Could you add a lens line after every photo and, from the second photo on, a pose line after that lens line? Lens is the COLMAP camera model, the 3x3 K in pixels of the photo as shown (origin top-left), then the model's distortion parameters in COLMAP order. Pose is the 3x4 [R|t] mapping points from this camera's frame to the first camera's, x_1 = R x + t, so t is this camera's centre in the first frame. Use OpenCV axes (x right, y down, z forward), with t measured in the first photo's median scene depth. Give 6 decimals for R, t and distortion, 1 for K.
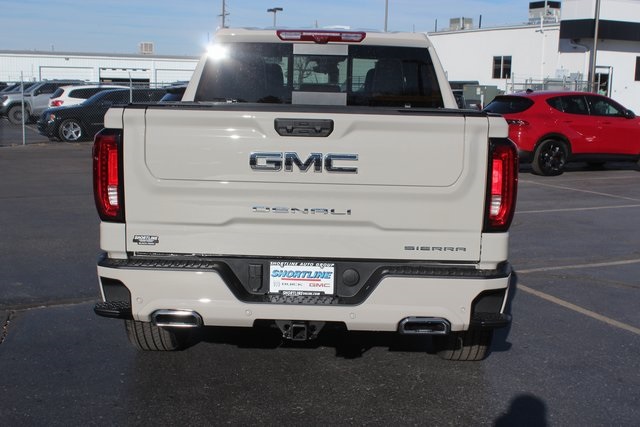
lens RADIAL K [[822.2, 0, 320.0], [0, 822.2, 213.5], [0, 0, 1]] dist [0.002713, 0.023862]
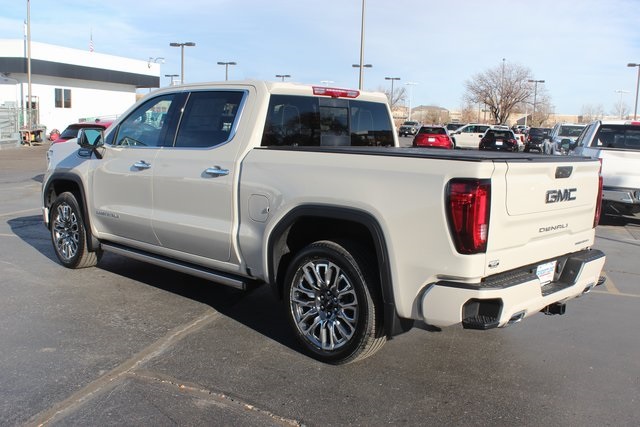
lens RADIAL K [[651.1, 0, 320.0], [0, 651.1, 213.5], [0, 0, 1]] dist [-0.107558, 0.000651]
pose [[0.687208, -0.093382, 0.720434, -1.125338], [0.088243, 0.995091, 0.044811, -0.116451], [-0.721082, 0.032779, 0.692074, 0.501592]]
